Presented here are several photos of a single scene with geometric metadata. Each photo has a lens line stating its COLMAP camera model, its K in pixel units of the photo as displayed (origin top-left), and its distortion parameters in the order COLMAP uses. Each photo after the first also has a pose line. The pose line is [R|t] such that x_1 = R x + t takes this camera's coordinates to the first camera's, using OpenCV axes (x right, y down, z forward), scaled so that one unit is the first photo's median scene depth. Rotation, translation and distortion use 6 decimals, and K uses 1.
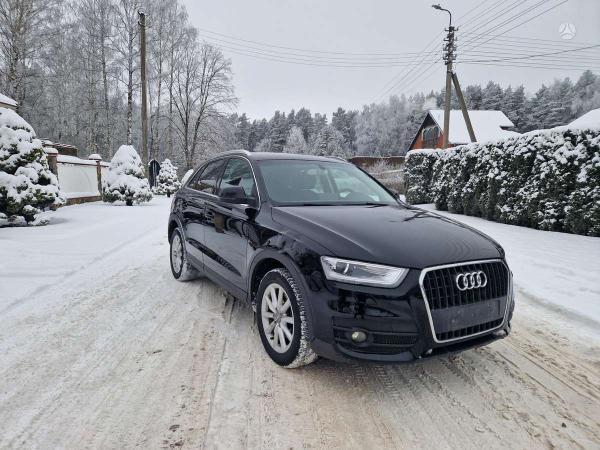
lens RADIAL K [[394.5, 0, 296.6], [0, 394.5, 228.0], [0, 0, 1]] dist [0.050717, -0.033786]
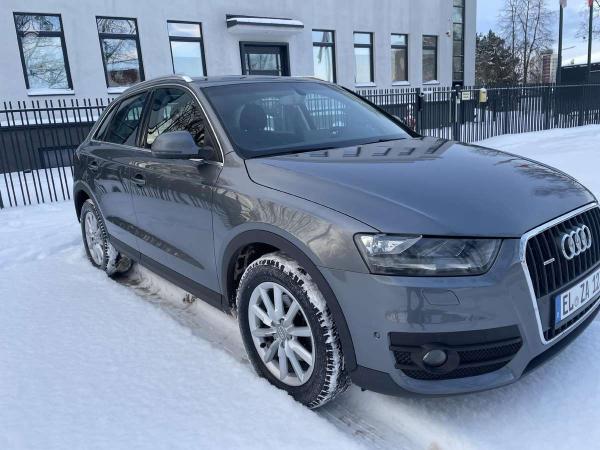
lens RADIAL K [[394.5, 0, 296.7], [0, 394.5, 228.3], [0, 0, 1]] dist [0.050717, -0.033786]
pose [[0.977223, -0.124506, 0.171855, -0.118167], [0.100862, 0.984990, 0.140077, -0.028029], [-0.186716, -0.119553, 0.975112, 0.411242]]
